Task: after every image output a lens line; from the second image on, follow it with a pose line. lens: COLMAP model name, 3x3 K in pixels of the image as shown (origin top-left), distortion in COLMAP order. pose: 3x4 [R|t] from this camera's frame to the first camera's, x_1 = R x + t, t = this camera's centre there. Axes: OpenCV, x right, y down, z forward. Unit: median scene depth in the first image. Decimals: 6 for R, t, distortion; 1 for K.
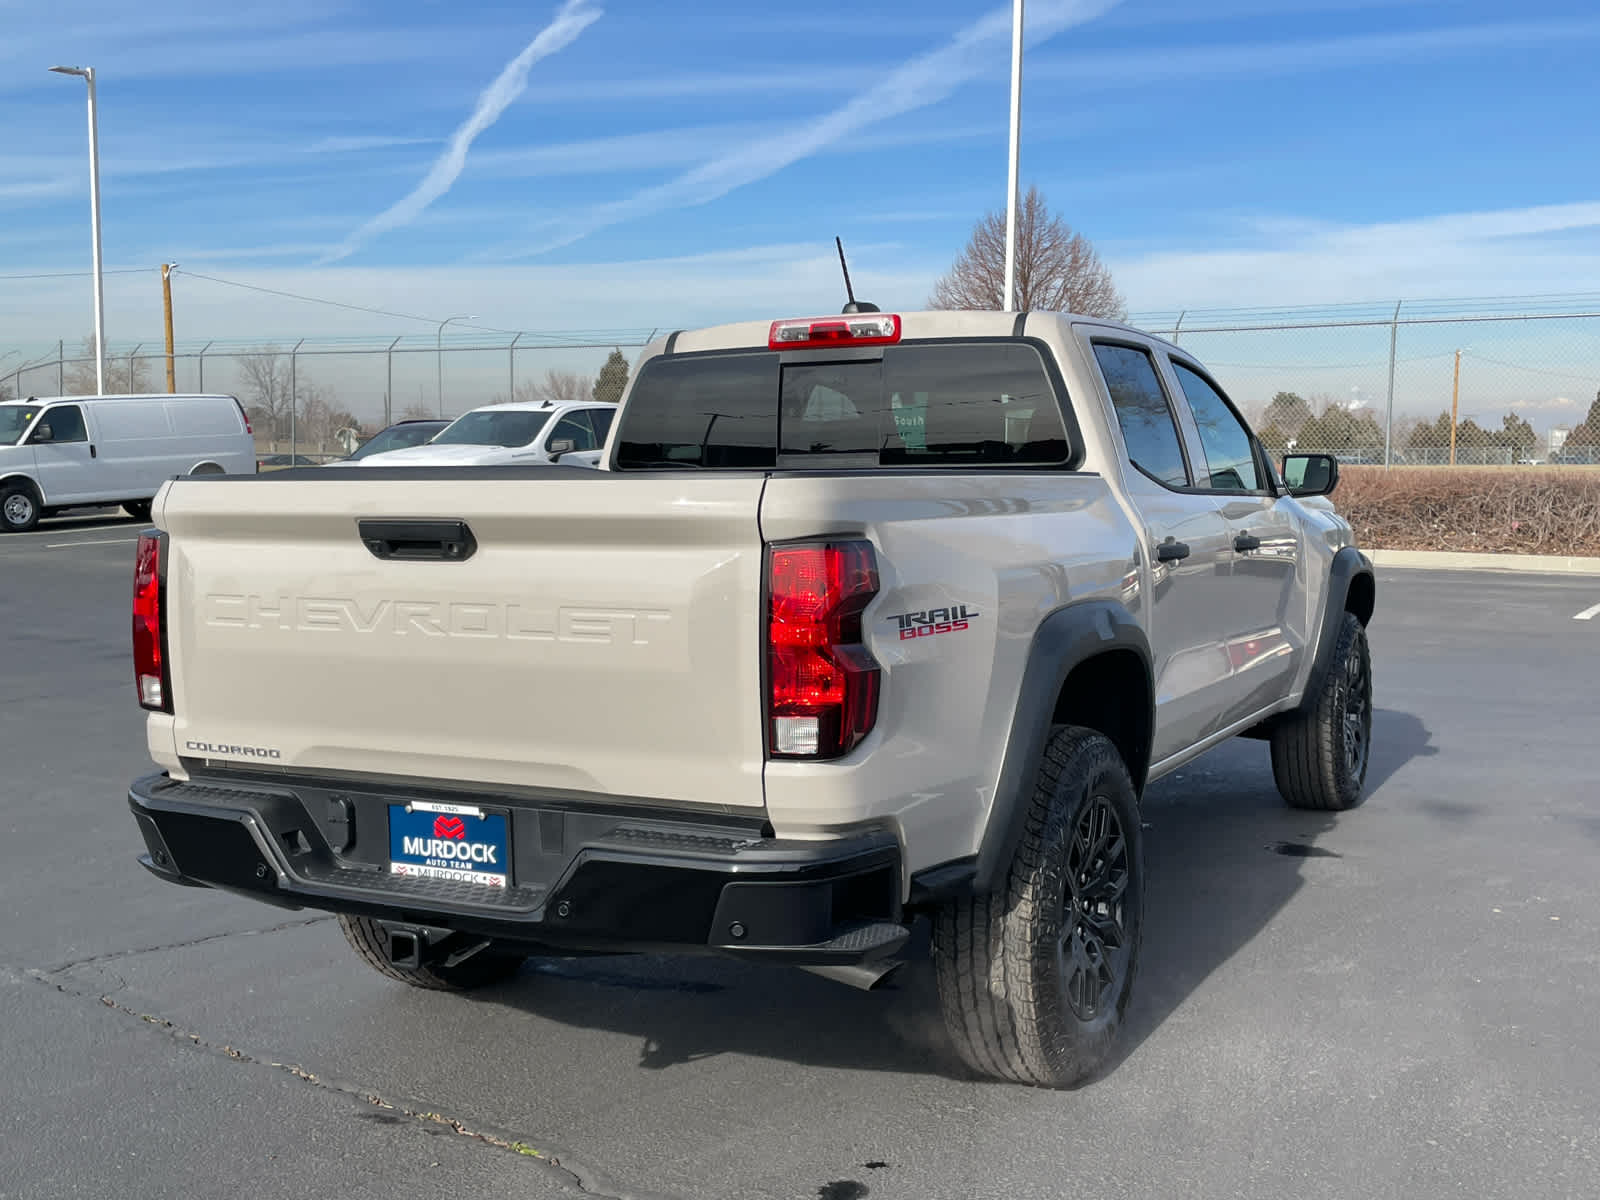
lens RADIAL K [[1680.1, 0, 814.3], [0, 1680.1, 598.1], [0, 0, 1]] dist [0.124860, -0.212389]
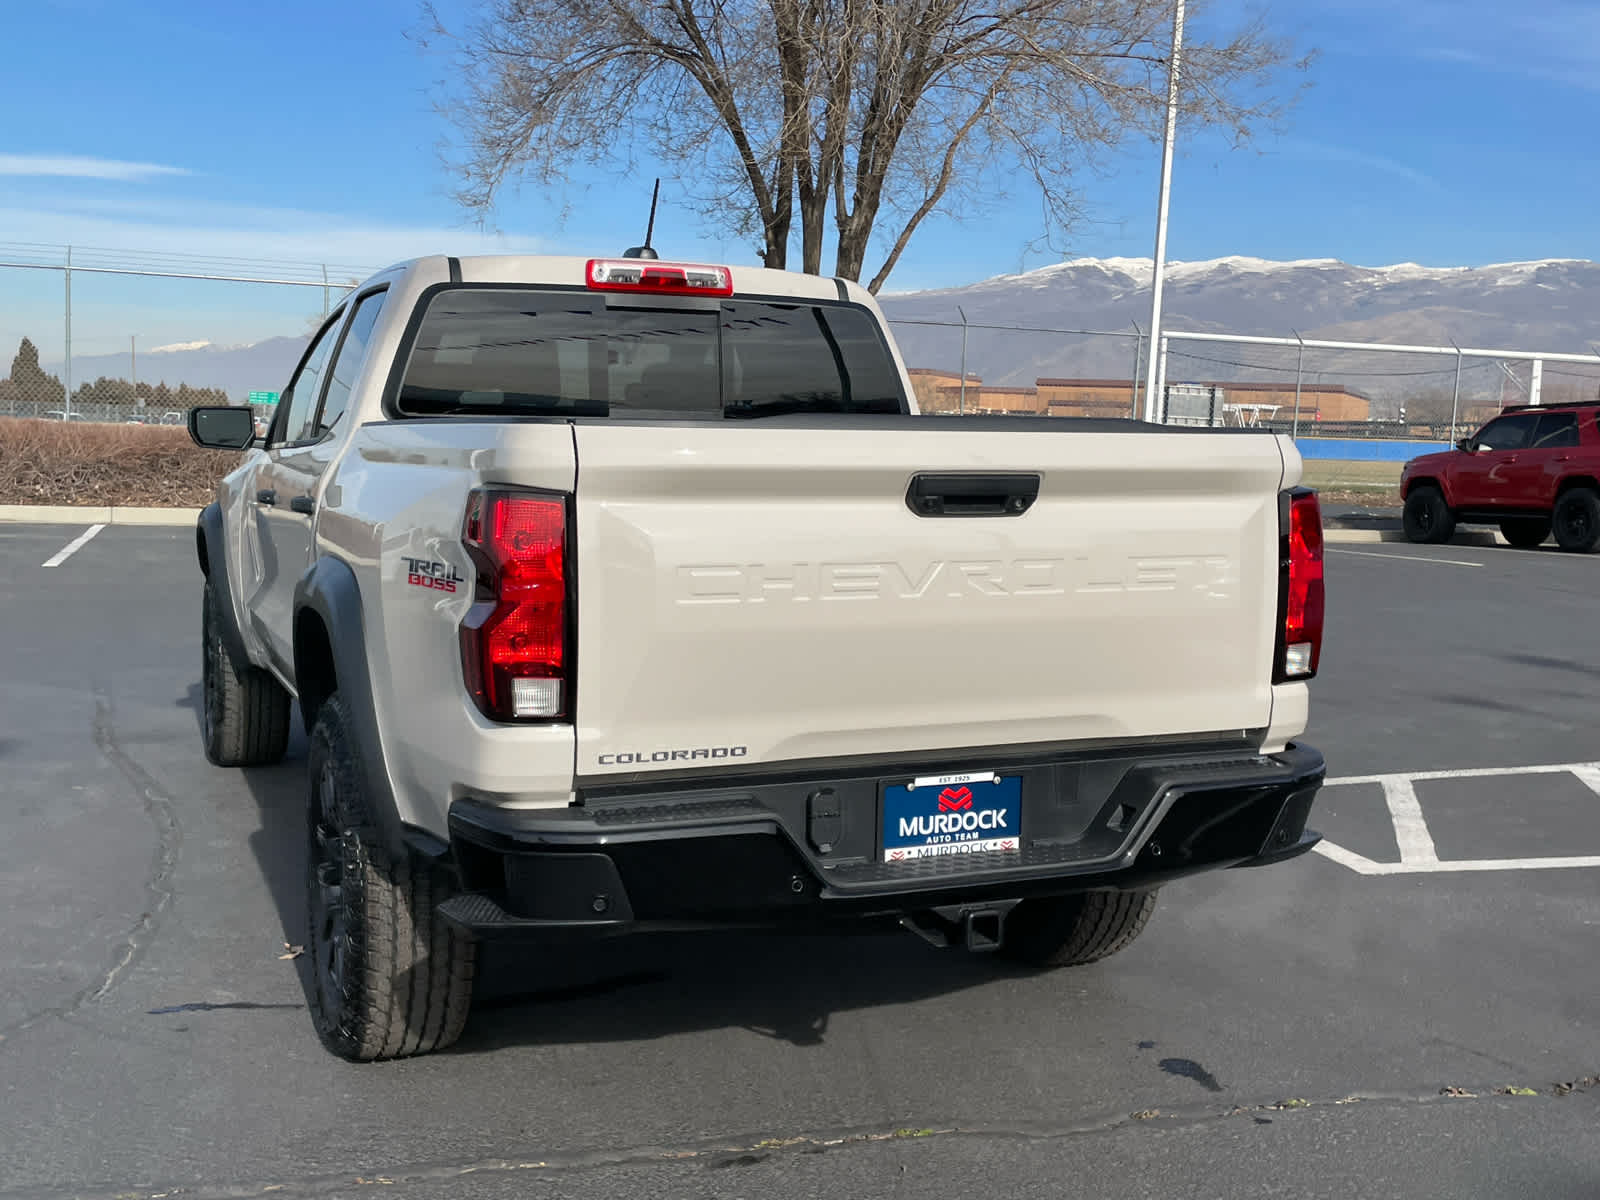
lens RADIAL K [[1680.1, 0, 814.3], [0, 1680.1, 598.1], [0, 0, 1]] dist [0.124860, -0.212389]
pose [[0.639229, -0.058328, 0.766801, -0.926017], [0.038925, 0.998295, 0.043488, -0.019497], [-0.768031, 0.002049, 0.640410, 0.431190]]
